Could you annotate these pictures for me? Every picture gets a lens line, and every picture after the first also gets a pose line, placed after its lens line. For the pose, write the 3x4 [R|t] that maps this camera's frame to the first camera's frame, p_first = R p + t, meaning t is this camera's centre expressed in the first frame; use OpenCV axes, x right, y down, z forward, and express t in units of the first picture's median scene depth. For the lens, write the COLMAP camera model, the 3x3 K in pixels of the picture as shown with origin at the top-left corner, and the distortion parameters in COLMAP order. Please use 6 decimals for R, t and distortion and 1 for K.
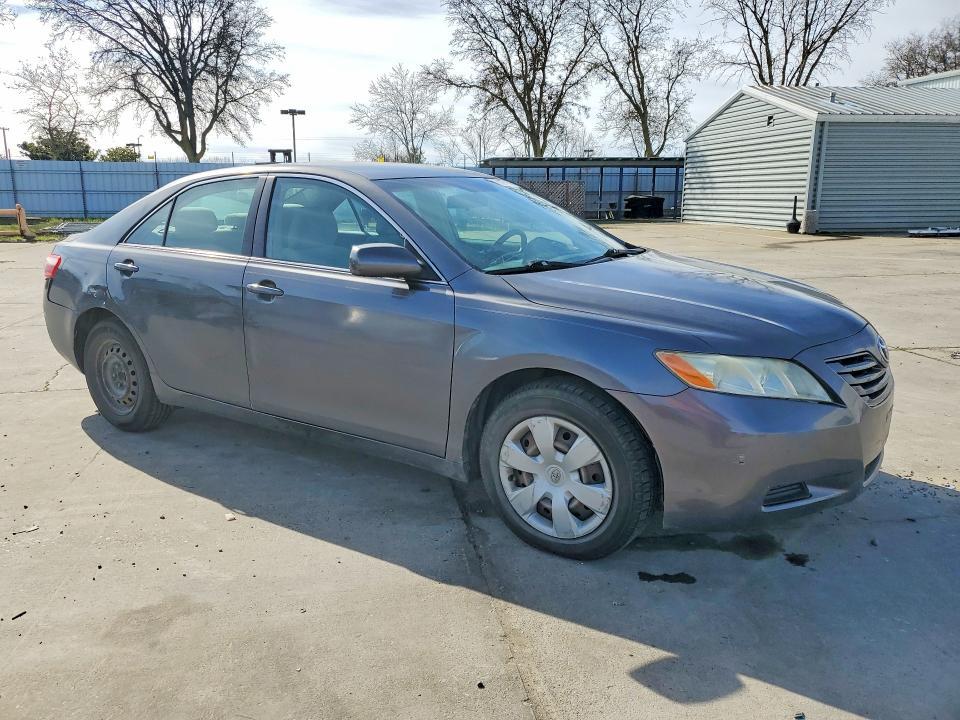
lens RADIAL K [[809.1, 0, 480.0], [0, 809.1, 360.0], [0, 0, 1]] dist [-0.009484, -0.005906]
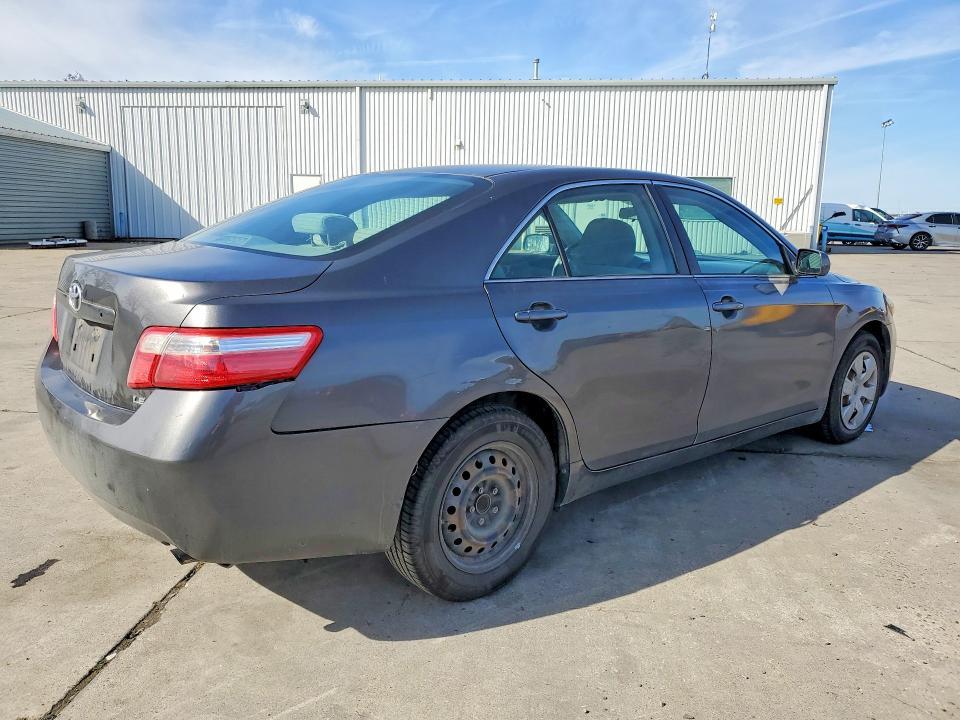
lens RADIAL K [[729.0, 0, 480.0], [0, 729.0, 360.0], [0, 0, 1]] dist [0.006422, 0.002197]
pose [[0.232927, -0.172433, 0.957085, -1.116181], [0.168060, 0.976485, 0.135028, -0.189514], [-0.957863, 0.129396, 0.256429, 1.003426]]
